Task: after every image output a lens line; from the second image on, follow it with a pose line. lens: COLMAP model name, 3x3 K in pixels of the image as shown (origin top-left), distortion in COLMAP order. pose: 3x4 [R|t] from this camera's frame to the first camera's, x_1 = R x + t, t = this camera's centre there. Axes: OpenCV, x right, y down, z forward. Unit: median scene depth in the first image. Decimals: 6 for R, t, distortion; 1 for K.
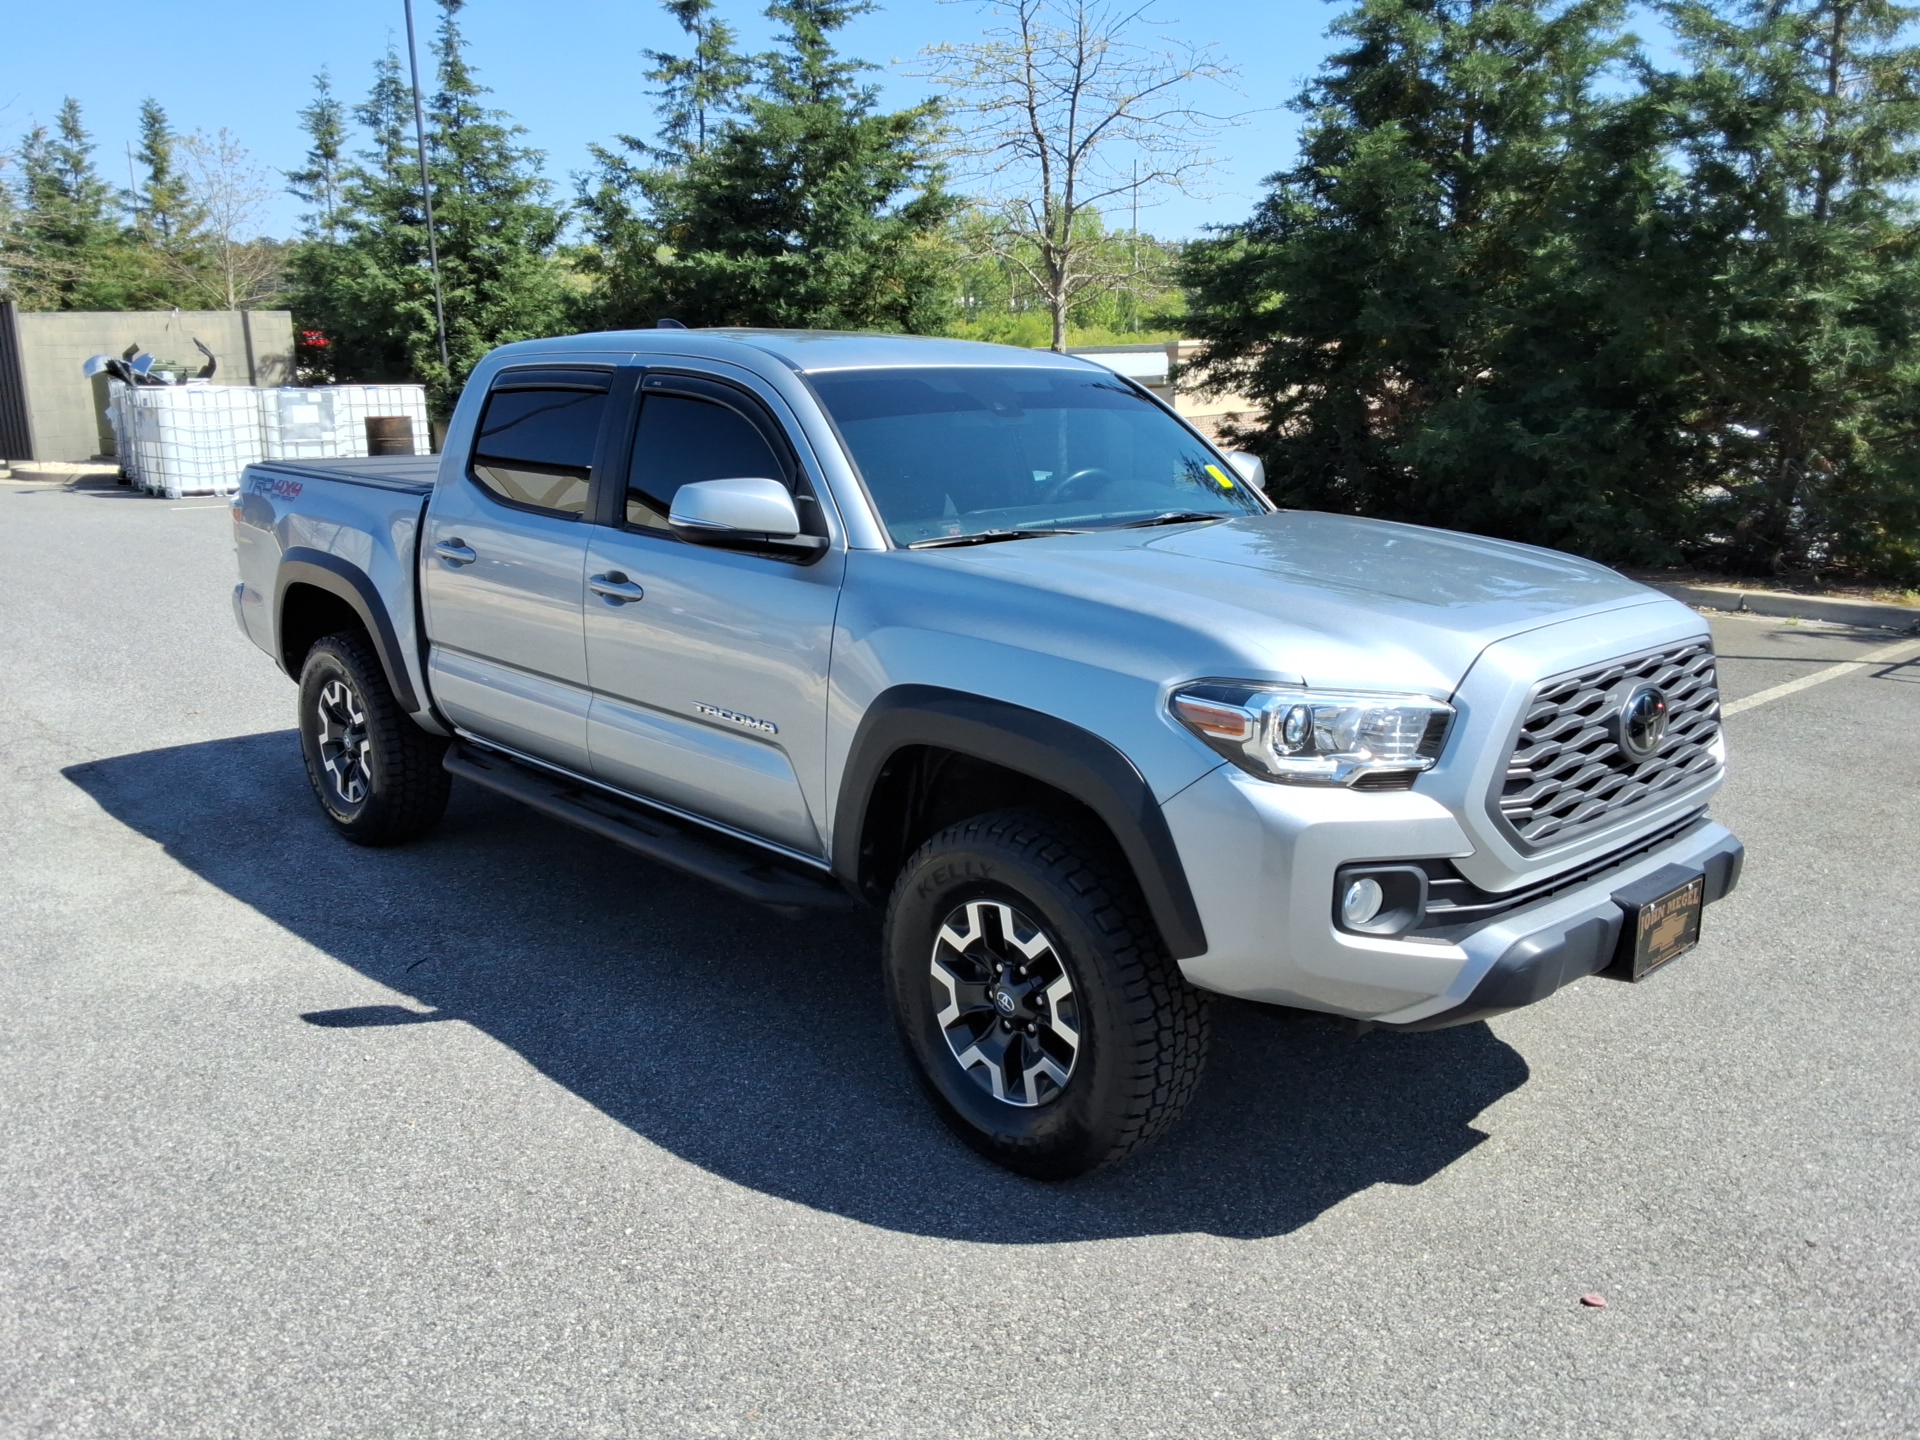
lens RADIAL K [[1538.0, 0, 964.0], [0, 1538.0, 717.9], [0, 0, 1]] dist [0.115559, -0.183540]
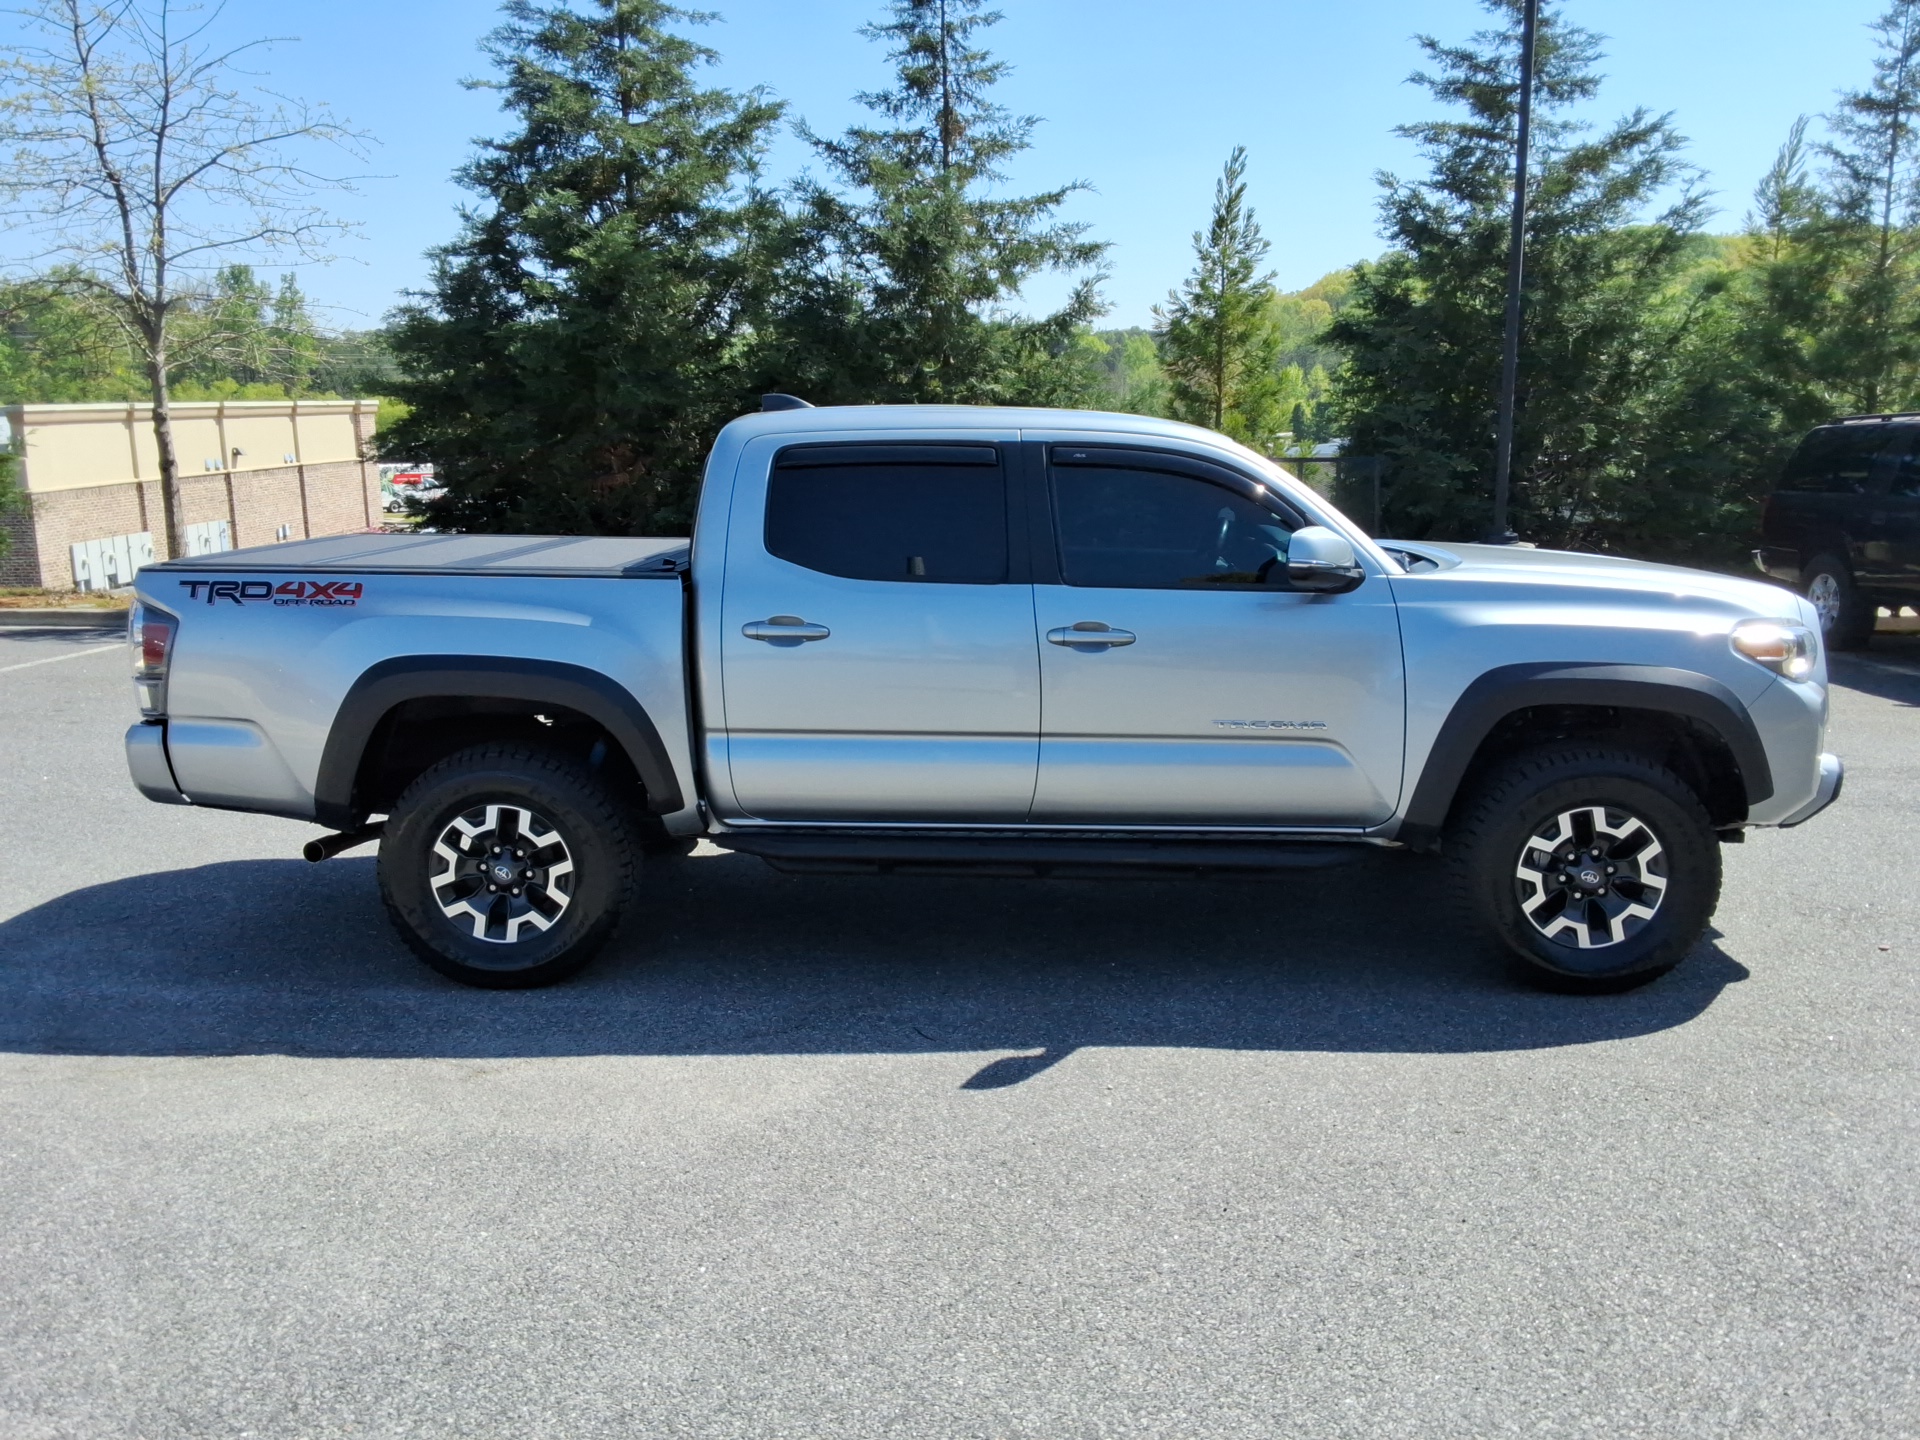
lens RADIAL K [[1538.0, 0, 974.4], [0, 1538.0, 725.7], [0, 0, 1]] dist [0.115559, -0.183540]
pose [[0.715287, -0.129442, 0.686738, -1.008637], [0.156113, 0.987459, 0.023521, -0.057066], [-0.681170, 0.090384, 0.726525, 0.246002]]
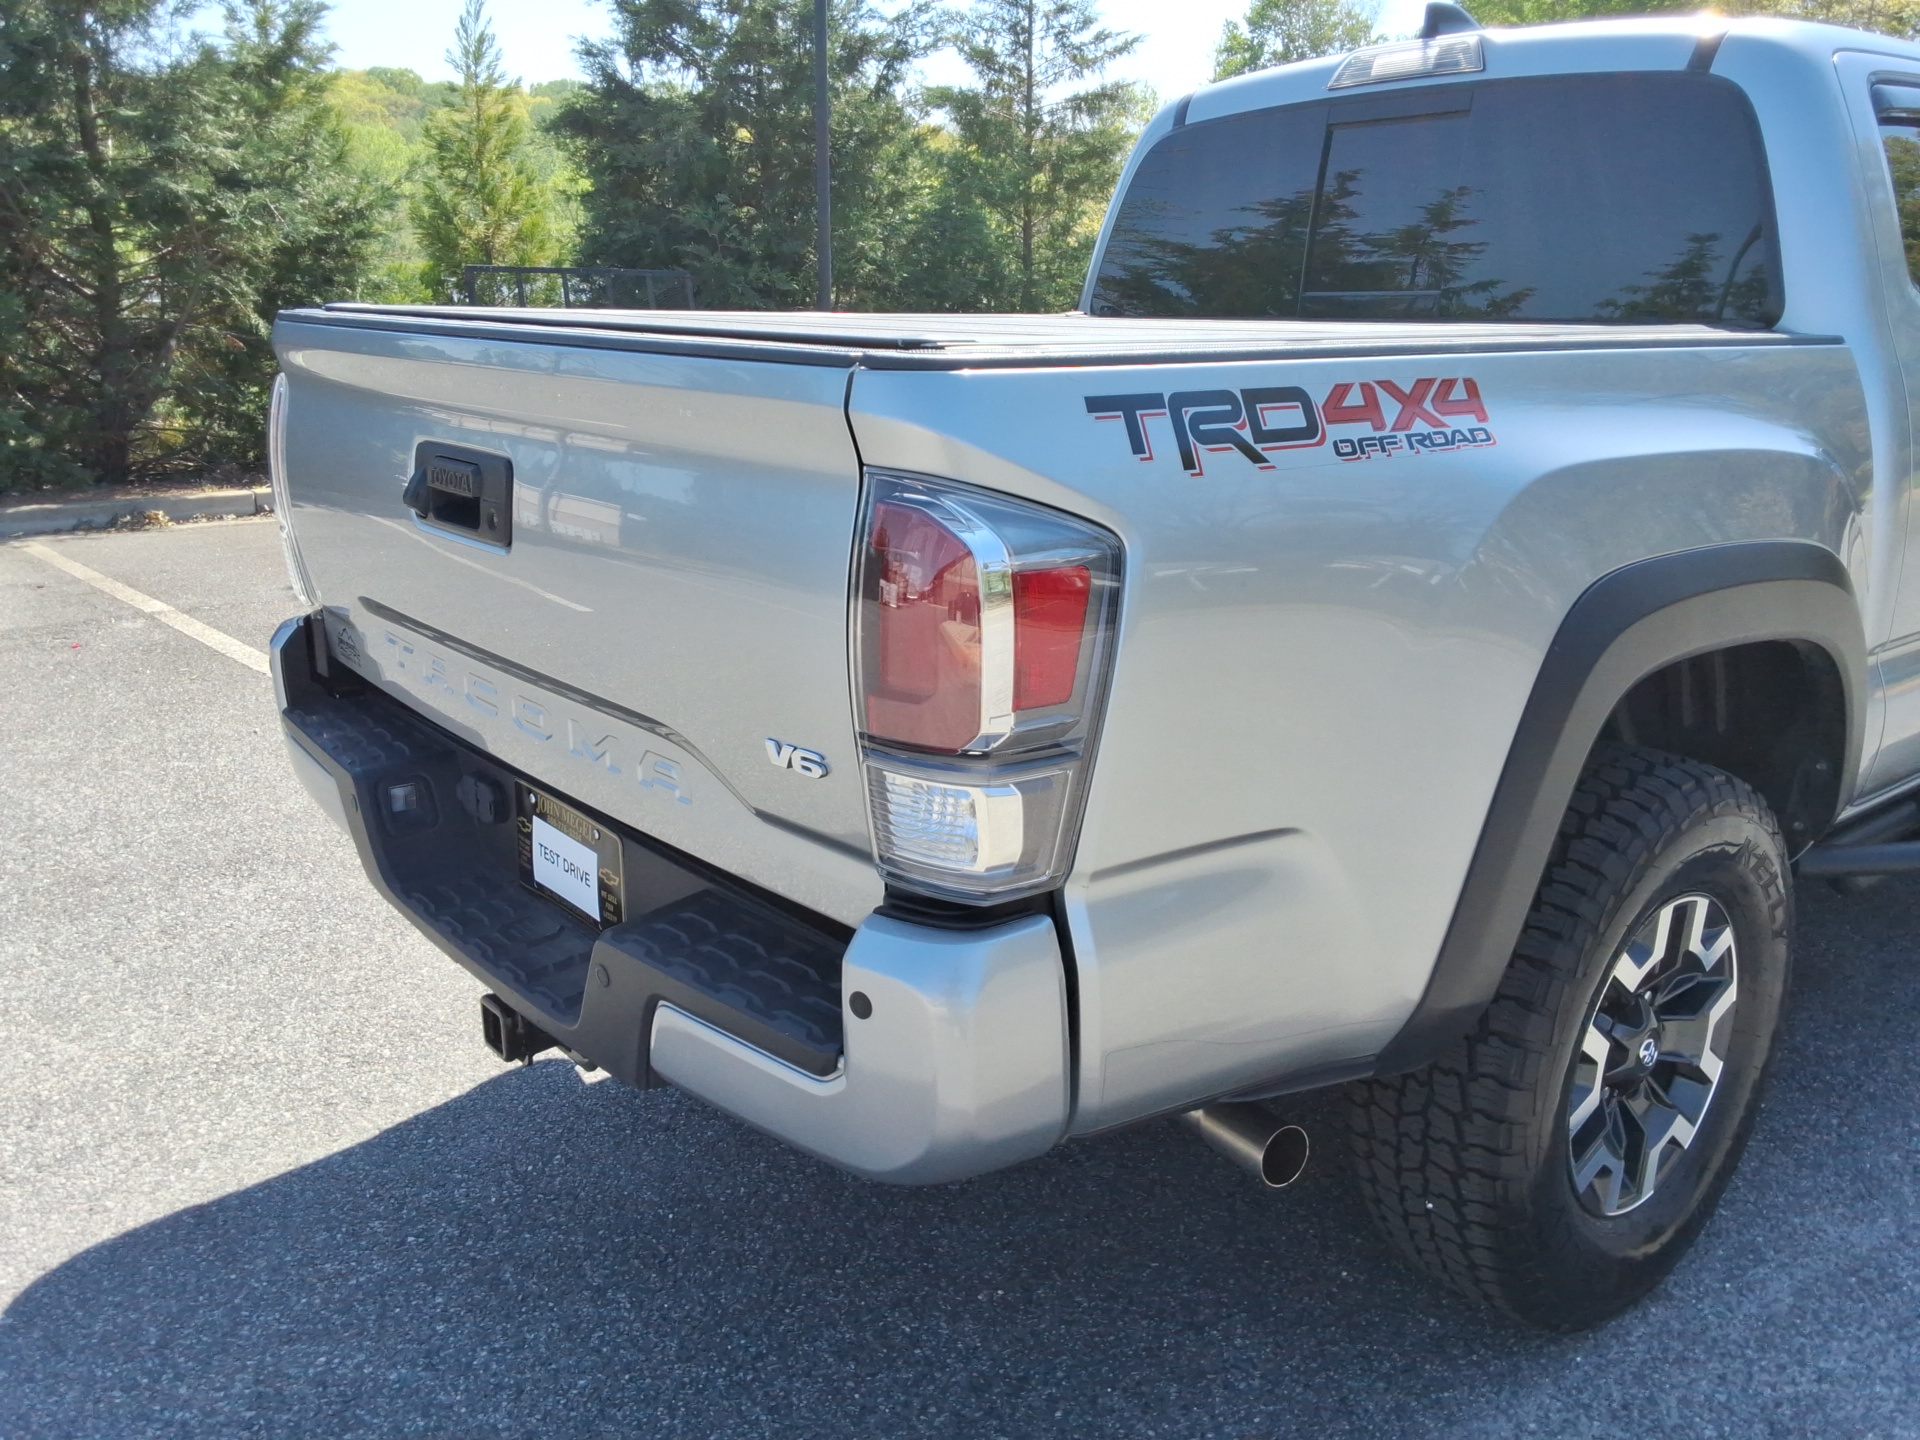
lens RADIAL K [[1538.0, 0, 963.2], [0, 1538.0, 727.2], [0, 0, 1]] dist [0.115559, -0.183540]
pose [[0.063184, -0.268823, 0.961115, -0.950864], [0.216220, 0.943853, 0.249781, -0.237324], [-0.974298, 0.192030, 0.117761, 1.406835]]
